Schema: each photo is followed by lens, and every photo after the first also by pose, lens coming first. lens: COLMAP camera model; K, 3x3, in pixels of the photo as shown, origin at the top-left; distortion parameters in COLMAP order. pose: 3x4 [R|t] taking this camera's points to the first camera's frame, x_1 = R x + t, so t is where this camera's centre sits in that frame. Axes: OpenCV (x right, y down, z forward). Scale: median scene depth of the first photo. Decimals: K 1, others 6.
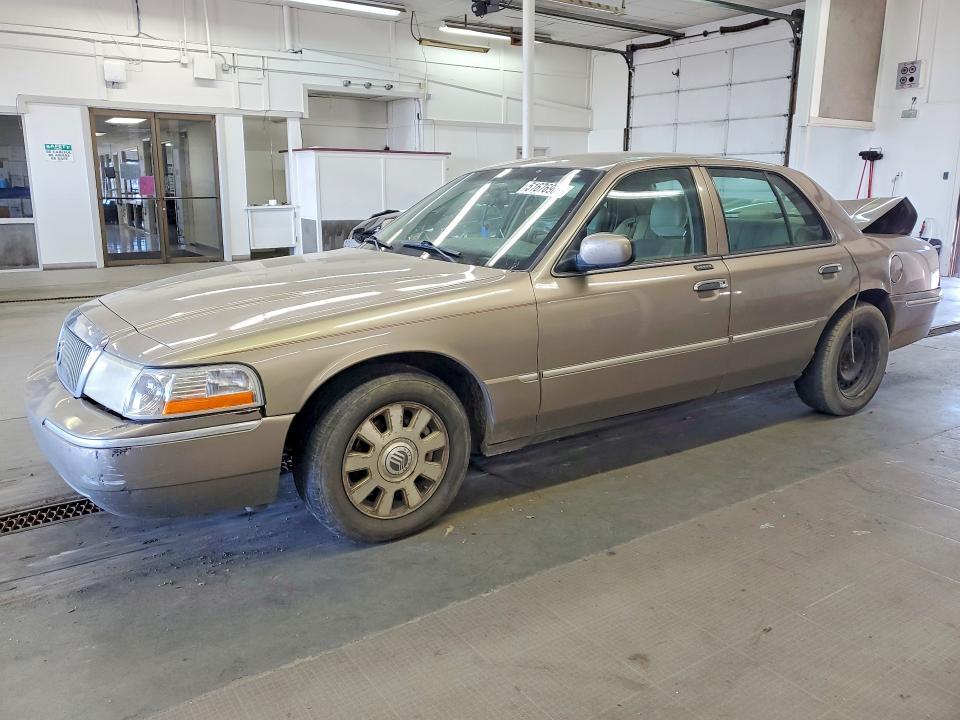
lens RADIAL K [[771.7, 0, 476.9], [0, 771.7, 352.1], [0, 0, 1]] dist [0.000091, 0.027127]
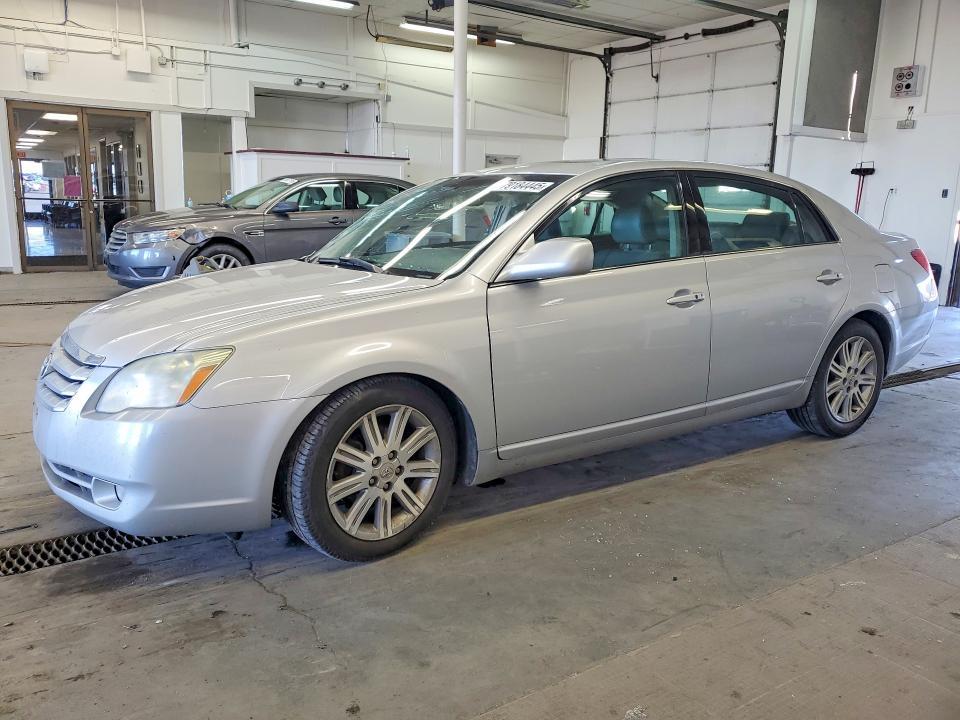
lens RADIAL K [[780.7, 0, 462.7], [0, 780.7, 346.2], [0, 0, 1]] dist [-0.001371, 0.040660]
pose [[0.999616, 0.023754, -0.014245, 0.052518], [-0.024074, 0.999452, -0.022703, -0.013646], [0.013698, 0.023037, 0.999641, 0.072211]]
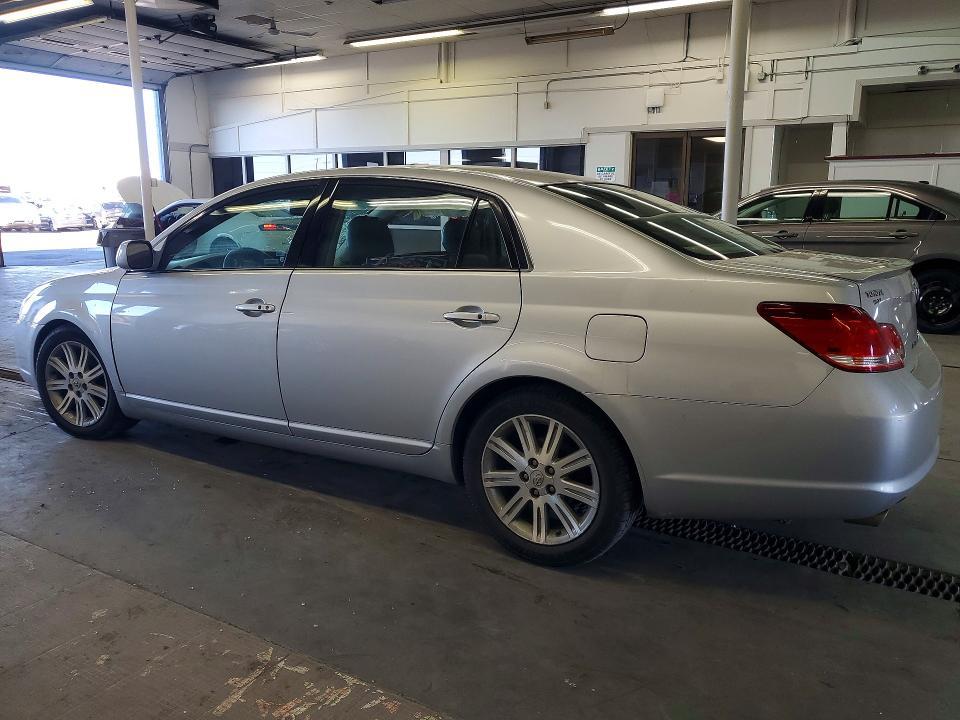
lens RADIAL K [[773.4, 0, 483.3], [0, 773.4, 358.7], [0, 0, 1]] dist [-0.000560, 0.034995]
pose [[0.405241, 0.184378, -0.895424, 0.424402], [-0.193649, 0.974538, 0.113029, -0.069982], [0.893465, 0.127594, 0.430628, 0.315702]]
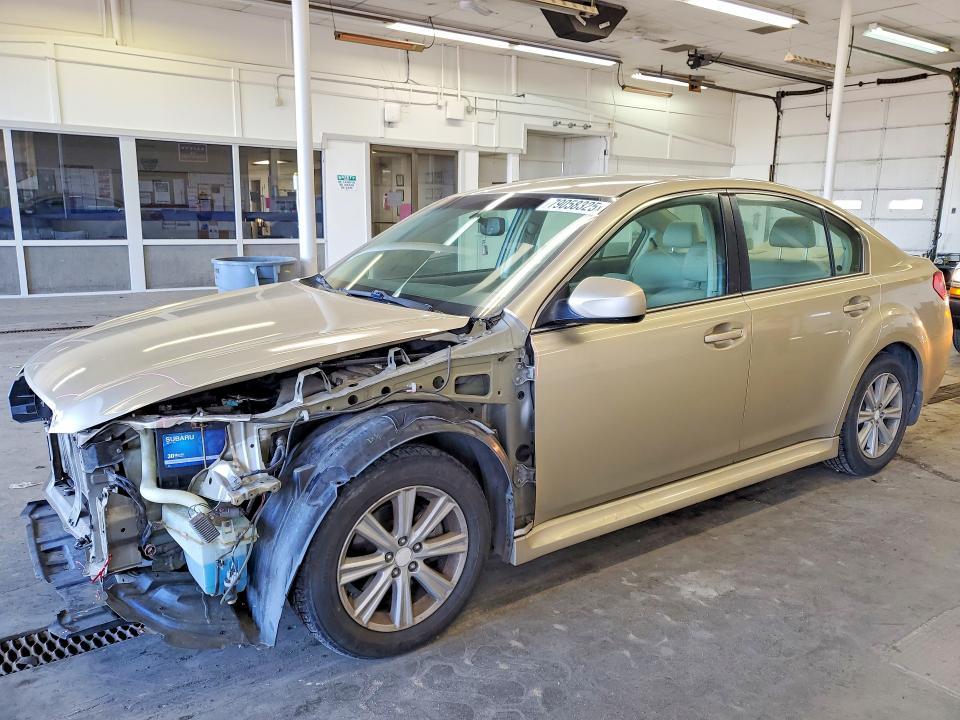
lens RADIAL K [[733.7, 0, 480.4], [0, 733.7, 381.6], [0, 0, 1]] dist [0.009351, 0.016322]
pose [[0.999687, 0.011755, 0.022085, -0.311420], [-0.012311, 0.999606, 0.025224, 0.011245], [-0.021780, -0.025488, 0.999438, -0.106712]]
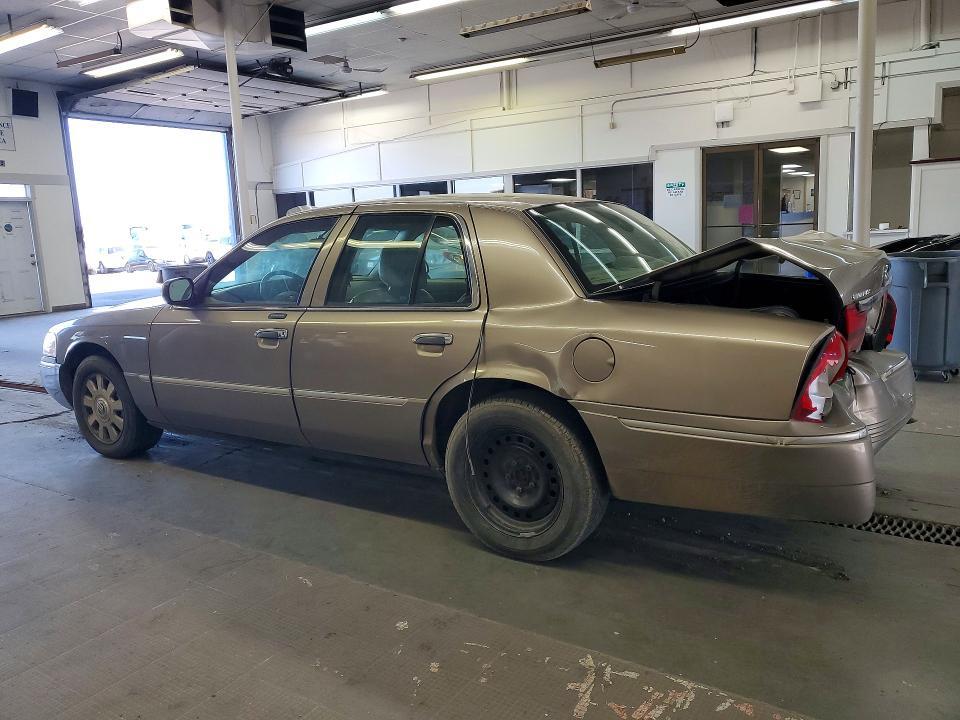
lens RADIAL K [[771.7, 0, 476.9], [0, 771.7, 352.1], [0, 0, 1]] dist [0.000091, 0.027127]
pose [[0.367512, 0.133612, -0.920371, 0.405254], [-0.150597, 0.985115, 0.082876, -0.056688], [0.917745, 0.108148, 0.382164, 0.258555]]
